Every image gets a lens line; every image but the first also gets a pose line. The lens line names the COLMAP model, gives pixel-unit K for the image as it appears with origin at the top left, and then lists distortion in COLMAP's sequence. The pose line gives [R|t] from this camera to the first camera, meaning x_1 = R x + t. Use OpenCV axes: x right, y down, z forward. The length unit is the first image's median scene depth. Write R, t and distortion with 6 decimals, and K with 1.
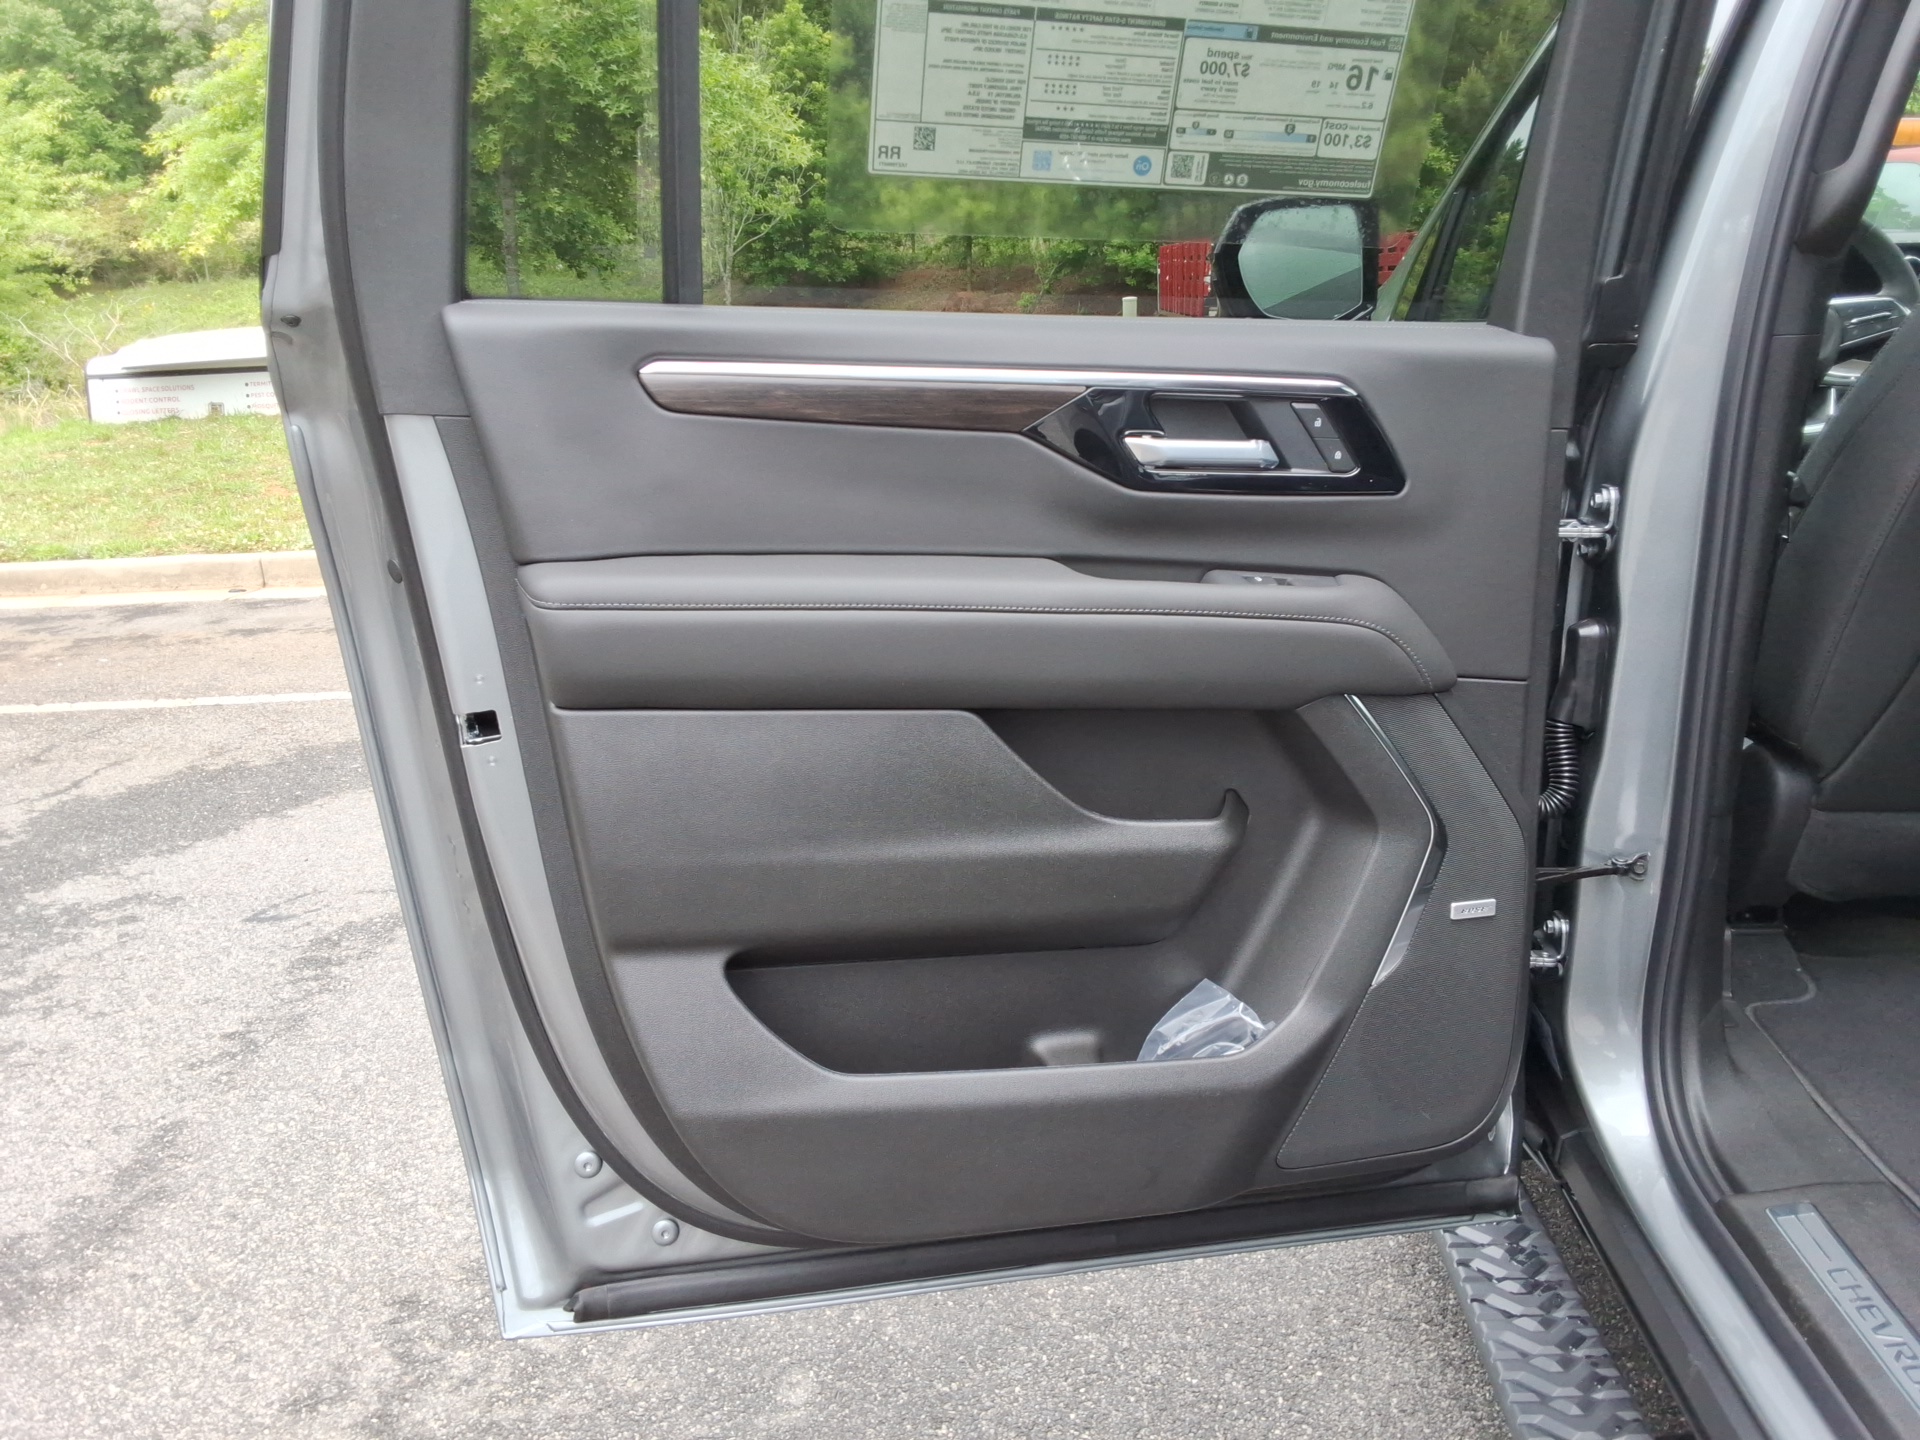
lens RADIAL K [[1538.5, 0, 969.9], [0, 1538.5, 700.2], [0, 0, 1]] dist [0.089352, -0.132773]
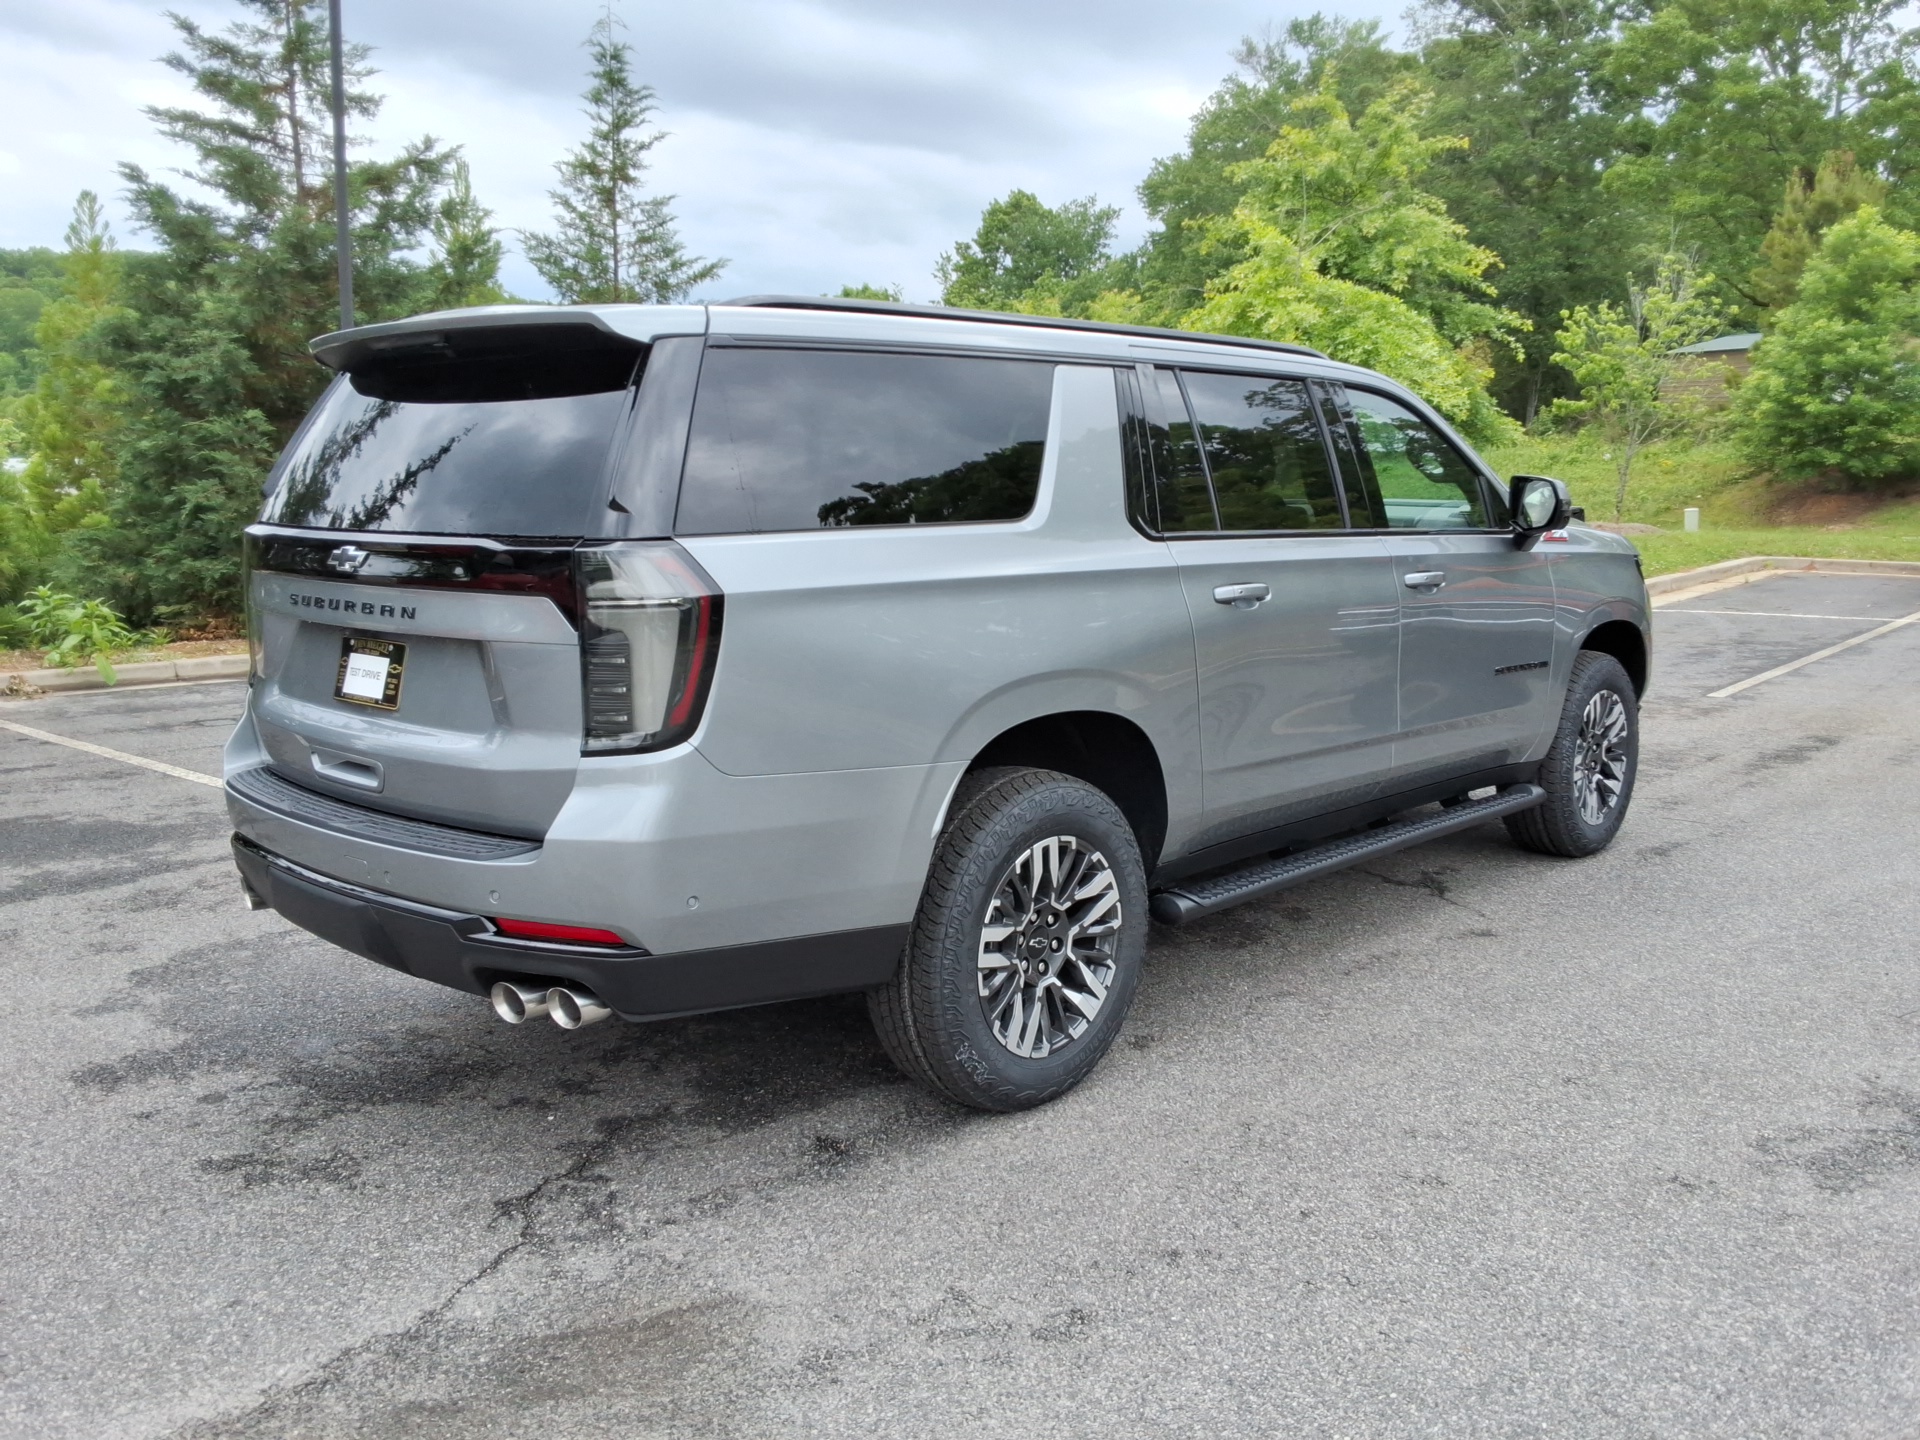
lens RADIAL K [[1538.5, 0, 982.2], [0, 1538.5, 688.9], [0, 0, 1]] dist [0.089352, -0.132773]
pose [[0.771986, 0.119748, -0.624258, 0.218432], [-0.191773, 0.980209, -0.049128, 0.029808], [0.606020, 0.157642, 0.779672, -0.158634]]
